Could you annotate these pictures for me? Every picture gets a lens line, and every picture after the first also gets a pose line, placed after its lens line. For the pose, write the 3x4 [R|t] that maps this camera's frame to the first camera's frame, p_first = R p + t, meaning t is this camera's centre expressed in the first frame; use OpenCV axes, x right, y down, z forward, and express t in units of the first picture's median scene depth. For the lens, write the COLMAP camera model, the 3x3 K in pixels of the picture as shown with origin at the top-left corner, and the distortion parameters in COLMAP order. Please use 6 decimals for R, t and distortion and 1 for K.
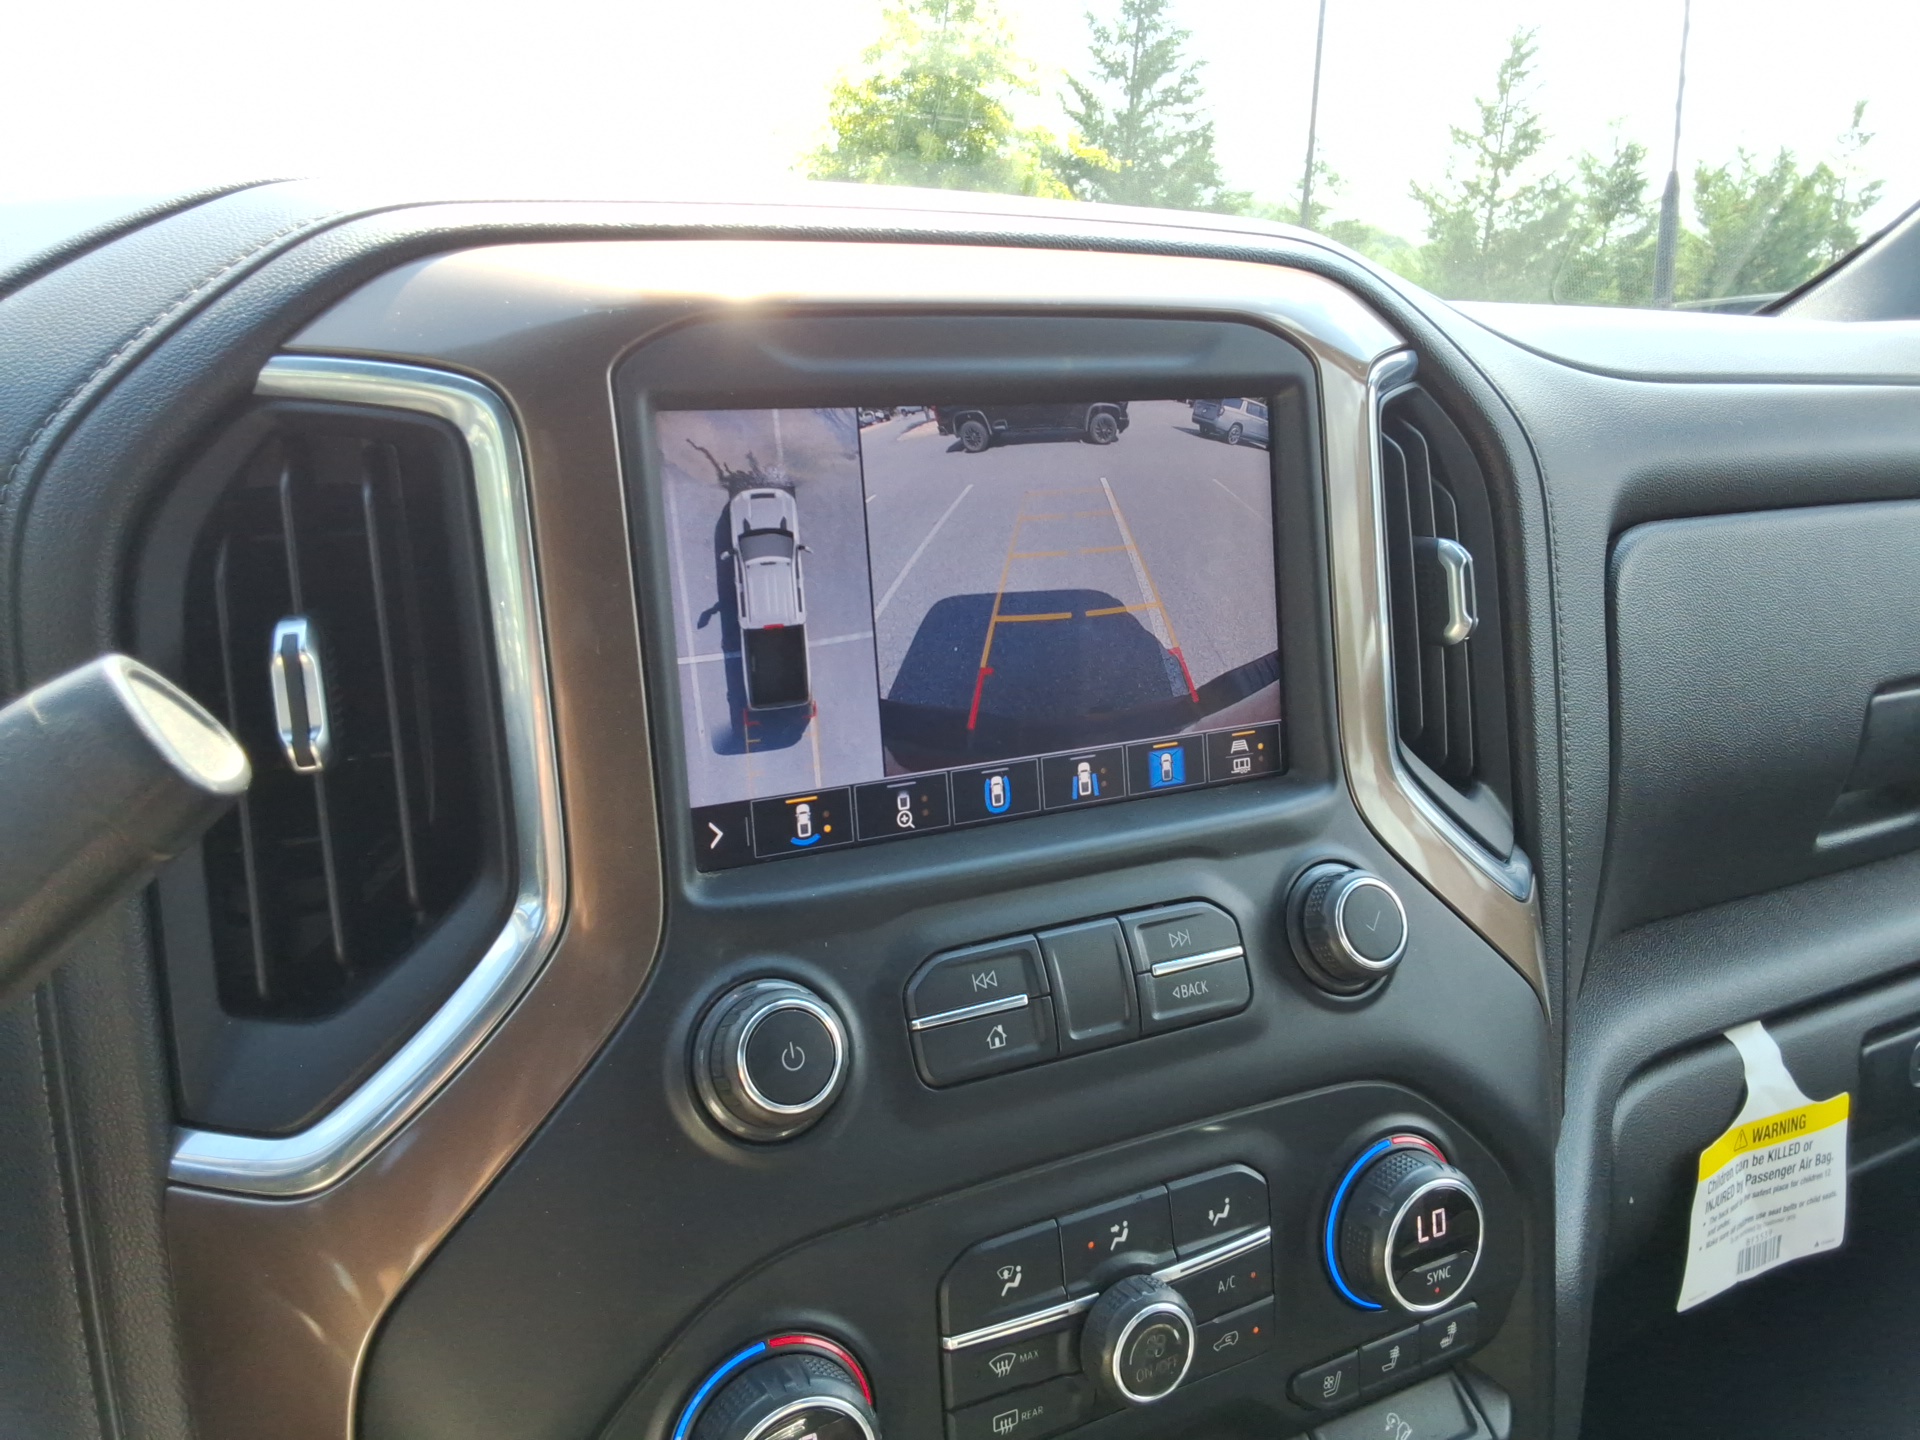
lens RADIAL K [[1550.4, 0, 978.9], [0, 1550.4, 708.7], [0, 0, 1]] dist [0.141803, -0.235313]
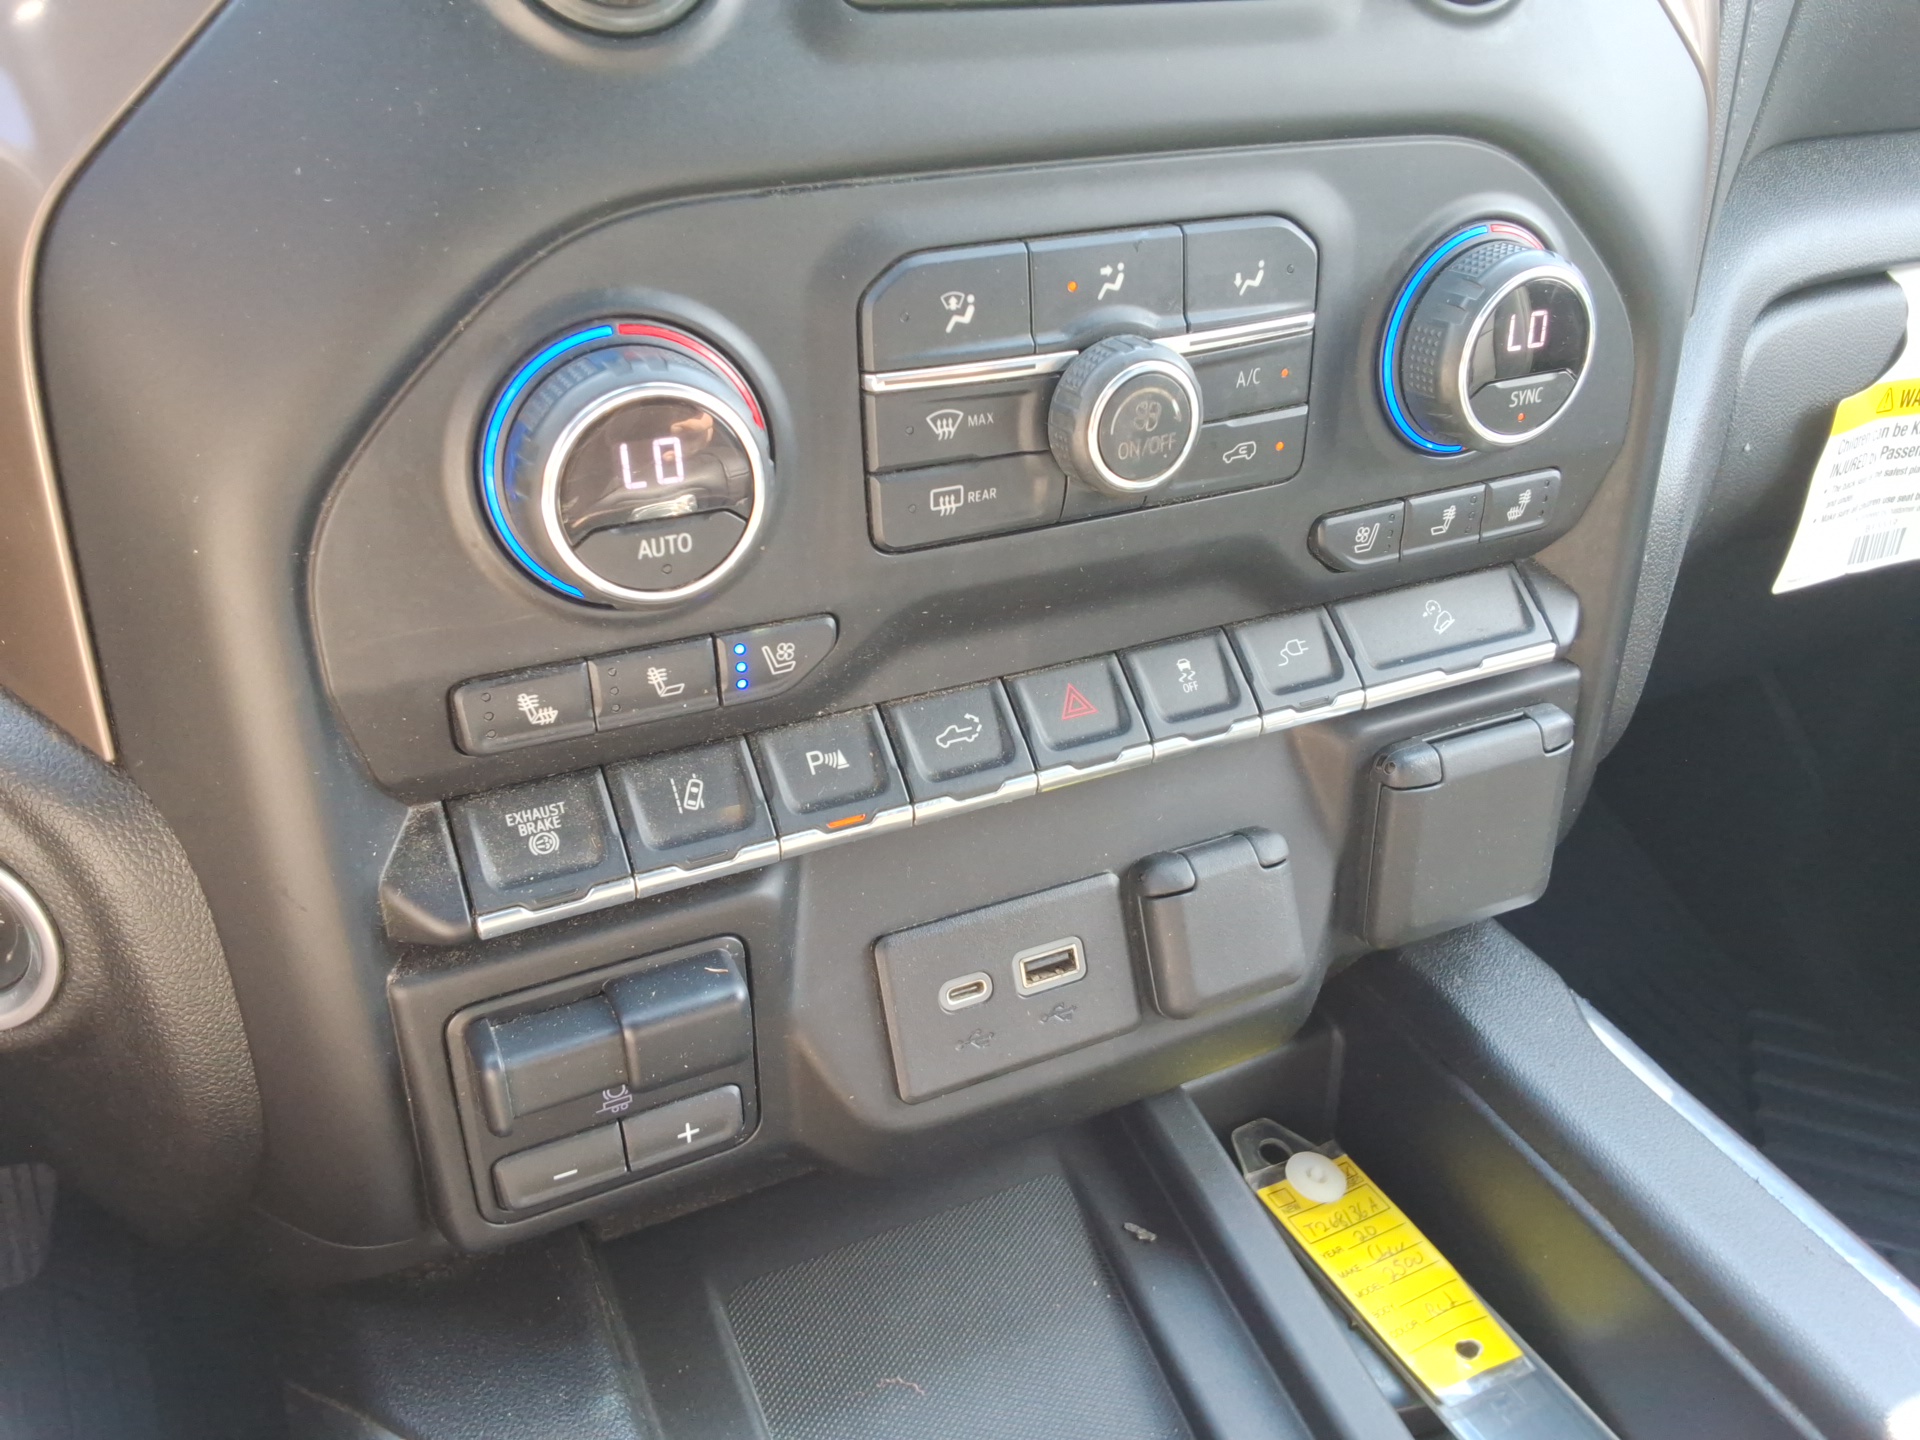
lens RADIAL K [[1550.4, 0, 978.9], [0, 1550.4, 708.7], [0, 0, 1]] dist [0.141803, -0.235313]
pose [[0.998398, 0.051027, -0.024462, 0.046237], [-0.040942, 0.949781, 0.310227, 0.251919], [0.039064, -0.308728, 0.950348, 0.192445]]
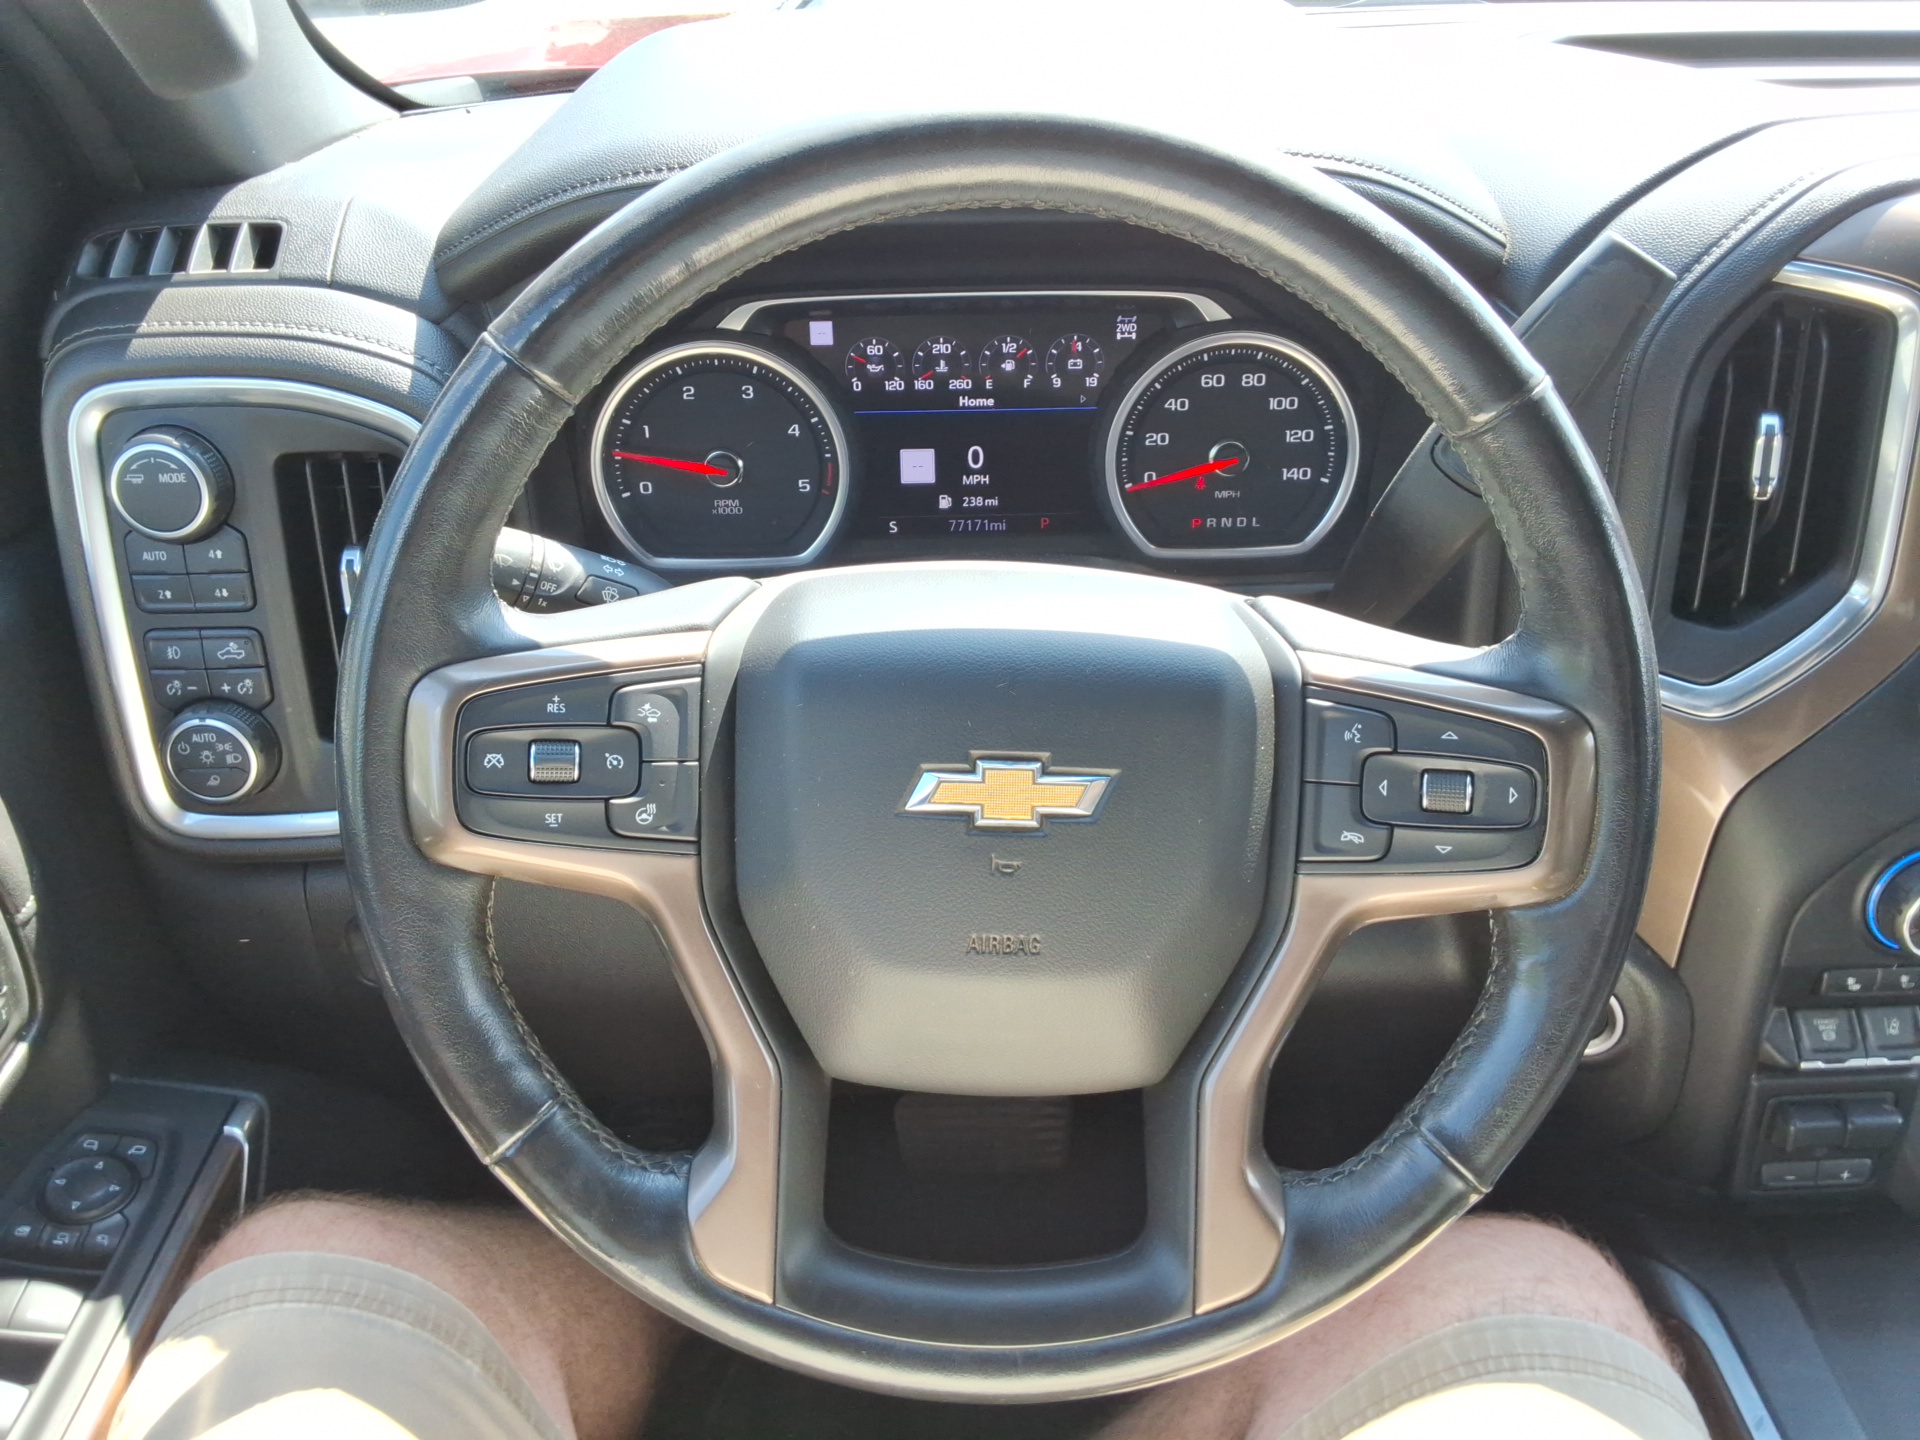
lens RADIAL K [[1550.4, 0, 978.9], [0, 1550.4, 708.7], [0, 0, 1]] dist [0.141803, -0.235313]
pose [[0.887462, 0.224005, -0.402781, -0.313731], [-0.090681, 0.941723, 0.323936, -0.176524], [0.451872, -0.250956, 0.856057, -0.754039]]
